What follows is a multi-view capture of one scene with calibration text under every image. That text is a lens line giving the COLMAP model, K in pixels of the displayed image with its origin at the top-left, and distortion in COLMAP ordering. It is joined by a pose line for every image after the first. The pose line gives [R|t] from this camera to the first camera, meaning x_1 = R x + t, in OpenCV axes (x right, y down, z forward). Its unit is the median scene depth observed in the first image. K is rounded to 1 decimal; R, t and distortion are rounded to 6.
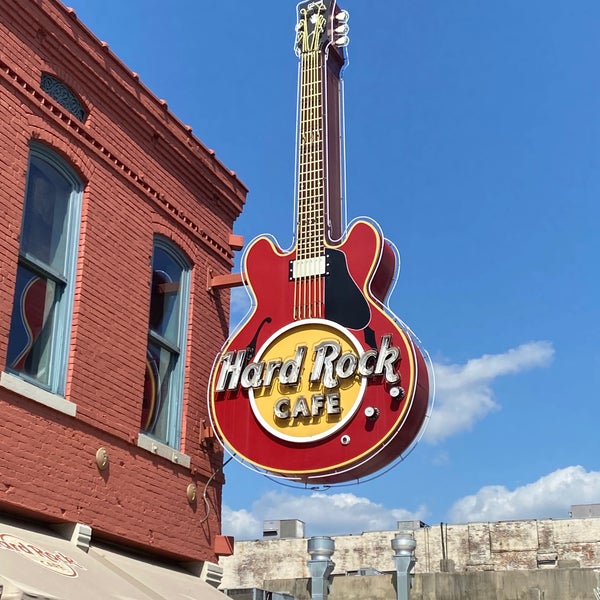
lens RADIAL K [[1074.6, 0, 300.0], [0, 1074.6, 300.0], [0, 0, 1]] dist [0.107197, -0.054172]
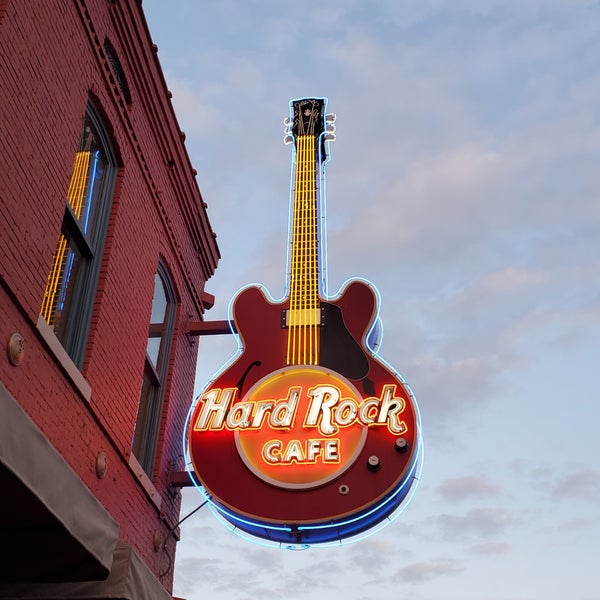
lens RADIAL K [[837.7, 0, 300.0], [0, 837.7, 300.0], [0, 0, 1]] dist [0.317320, -0.018968]
pose [[0.960473, 0.164100, 0.224862, -0.182455], [-0.112620, 0.967777, -0.225221, 0.137201], [-0.254575, 0.190995, 0.948004, 0.267109]]
